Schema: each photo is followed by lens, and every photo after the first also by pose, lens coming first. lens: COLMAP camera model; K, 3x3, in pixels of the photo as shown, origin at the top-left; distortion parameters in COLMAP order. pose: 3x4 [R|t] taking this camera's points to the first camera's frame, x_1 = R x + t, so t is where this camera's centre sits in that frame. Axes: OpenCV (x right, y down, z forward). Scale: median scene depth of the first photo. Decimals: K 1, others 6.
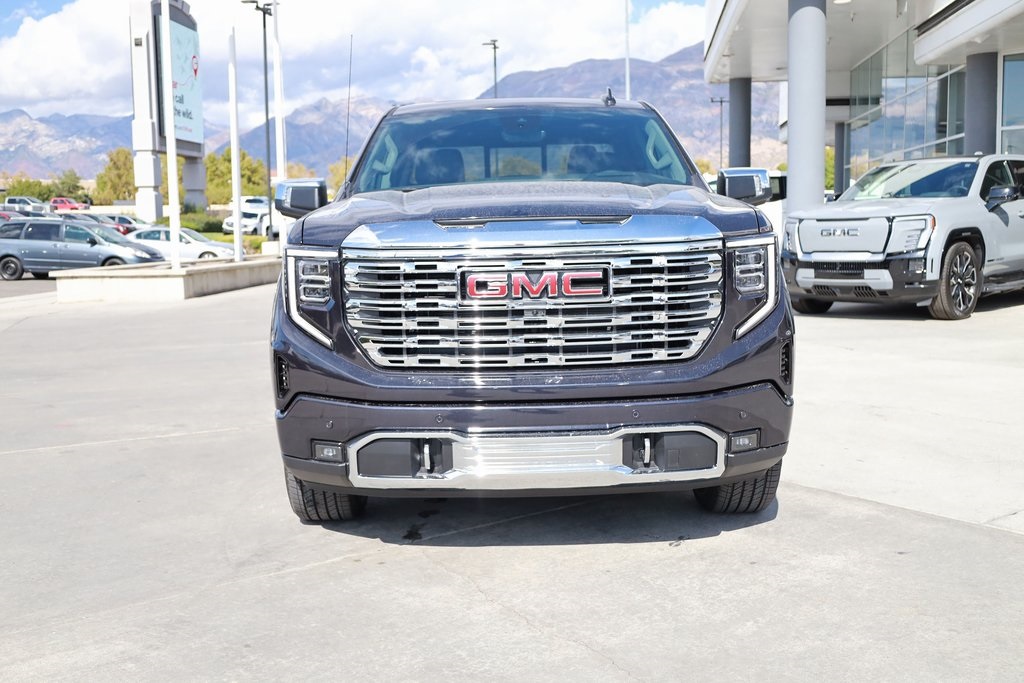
lens RADIAL K [[1100.7, 0, 512.0], [0, 1100.7, 341.5], [0, 0, 1]] dist [-0.002783, -0.019209]
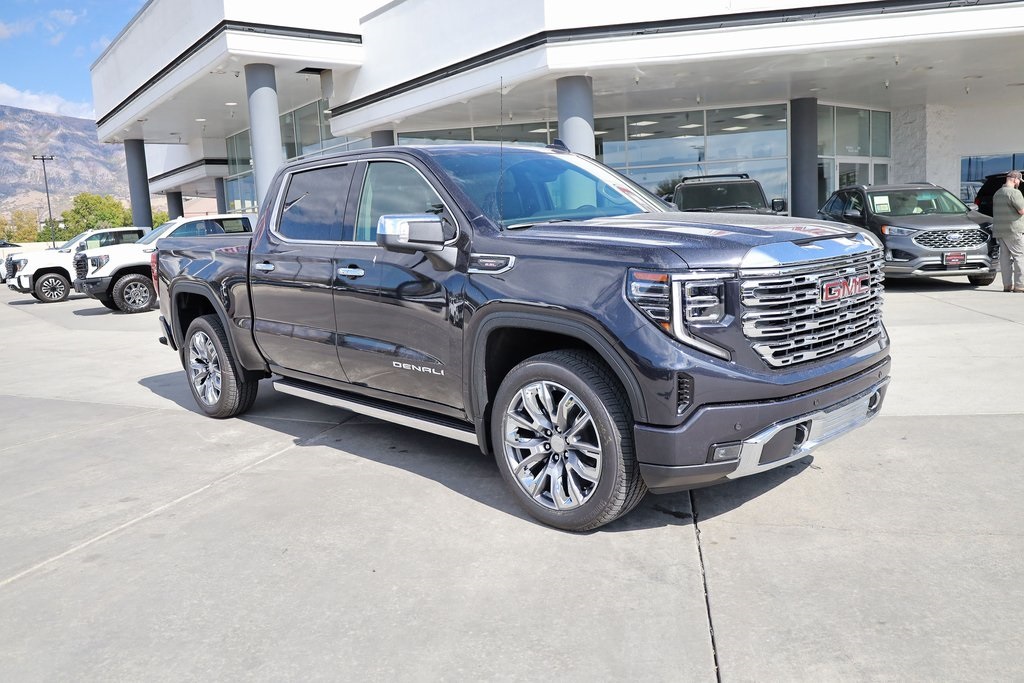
lens RADIAL K [[799.6, 0, 517.8], [0, 799.6, 347.1], [0, 0, 1]] dist [-0.010203, -0.002472]
pose [[0.714597, -0.124189, 0.688424, -0.868930], [0.118401, 0.991389, 0.055941, -0.076373], [-0.689443, 0.041535, 0.723148, 0.556207]]
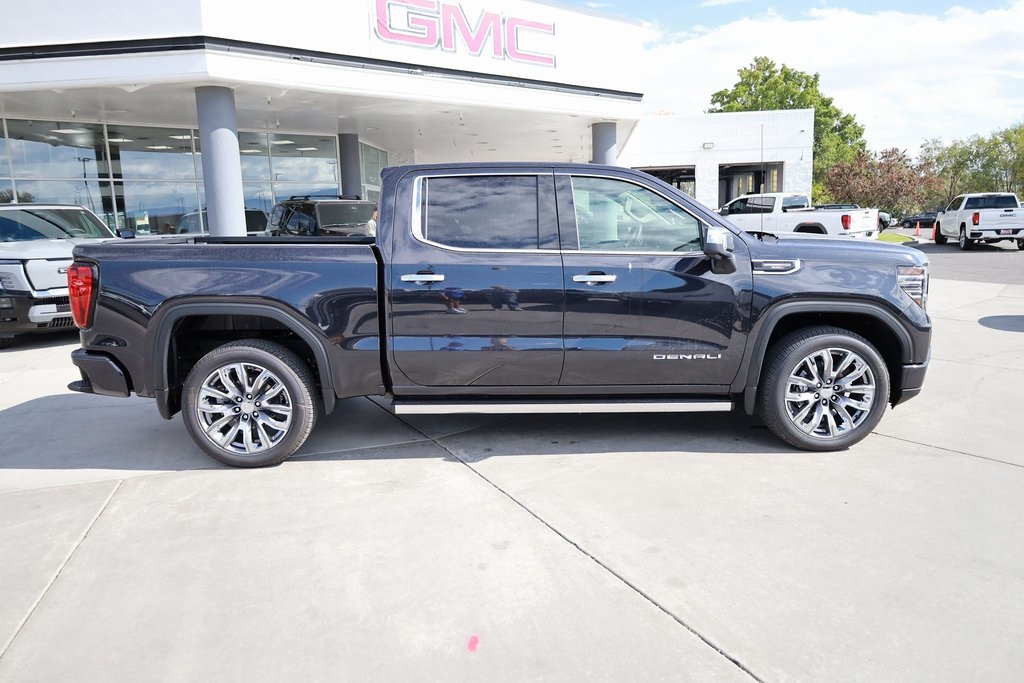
lens RADIAL K [[701.0, 0, 517.0], [0, 701.0, 342.8], [0, 0, 1]] dist [-0.007513, -0.002451]
pose [[-0.036279, -0.157124, 0.986912, -1.310843], [0.135918, 0.977610, 0.160639, -0.239128], [-0.990056, 0.139967, -0.014111, 1.686387]]
